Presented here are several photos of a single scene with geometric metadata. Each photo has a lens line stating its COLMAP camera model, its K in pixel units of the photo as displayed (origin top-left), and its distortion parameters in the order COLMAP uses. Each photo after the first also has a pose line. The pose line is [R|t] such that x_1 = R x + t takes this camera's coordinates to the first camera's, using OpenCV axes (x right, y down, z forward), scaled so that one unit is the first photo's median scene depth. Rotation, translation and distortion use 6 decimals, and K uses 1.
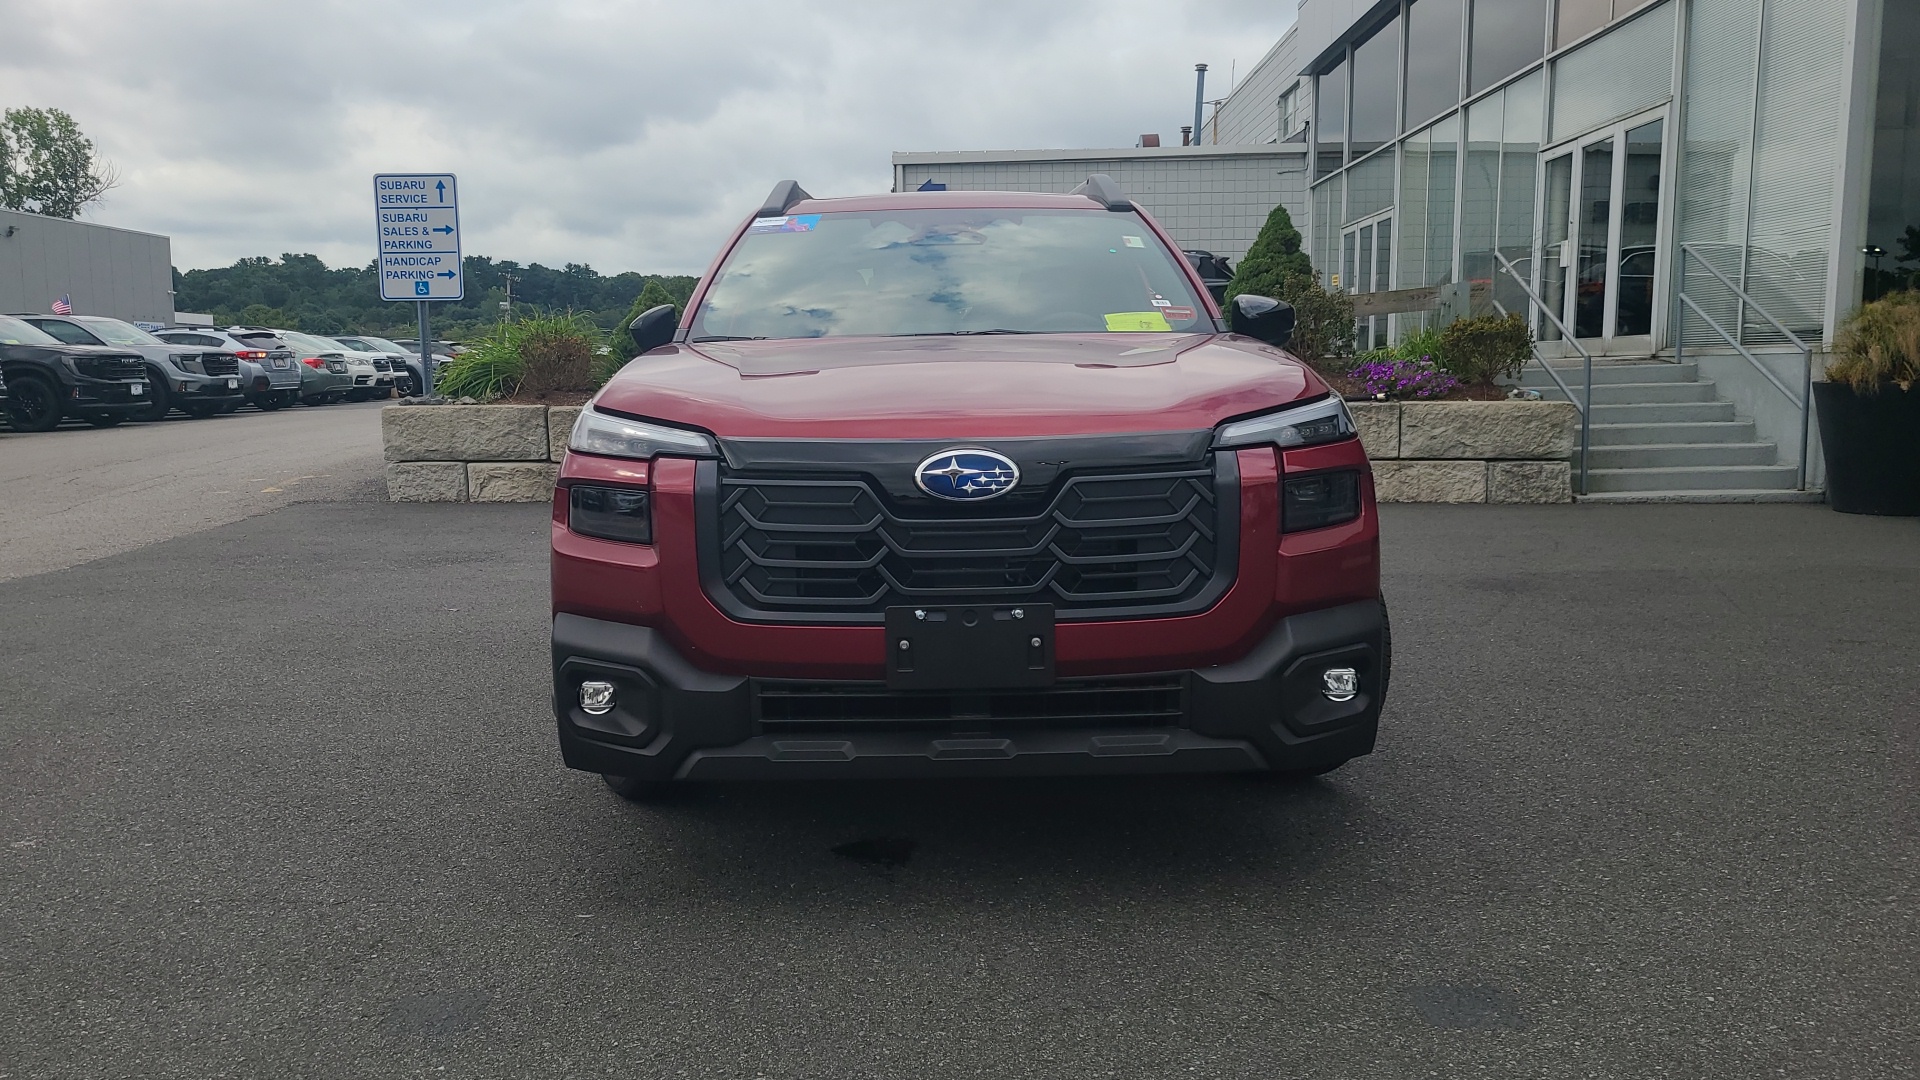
lens RADIAL K [[1432.6, 0, 960.0], [0, 1432.6, 540.0], [0, 0, 1]] dist [0.043882, -0.001068]
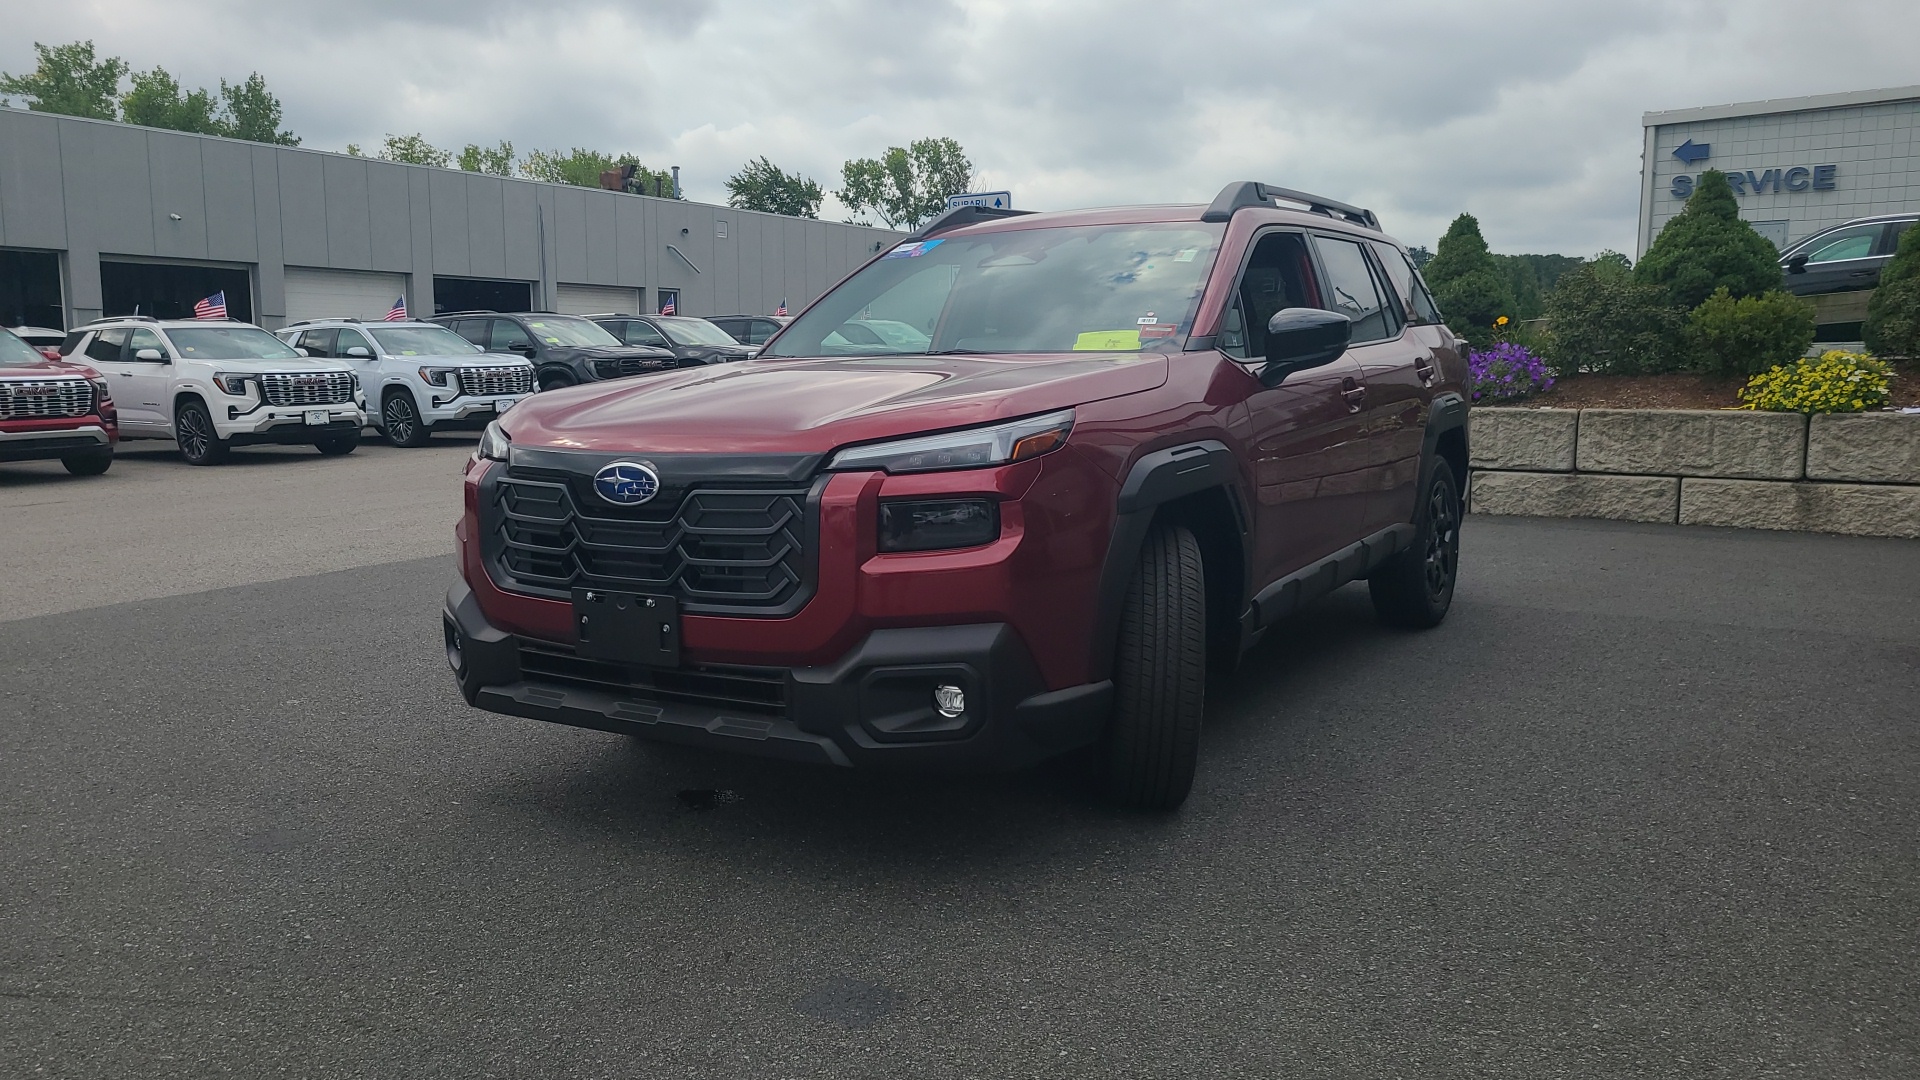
lens RADIAL K [[1451.8, 0, 948.4], [0, 1451.8, 567.4], [0, 0, 1]] dist [0.063360, 0.000382]
pose [[0.839765, 0.077205, -0.537433, 0.831409], [-0.062528, 0.997005, 0.045522, -0.044422], [0.539337, -0.004623, 0.842077, 0.113448]]
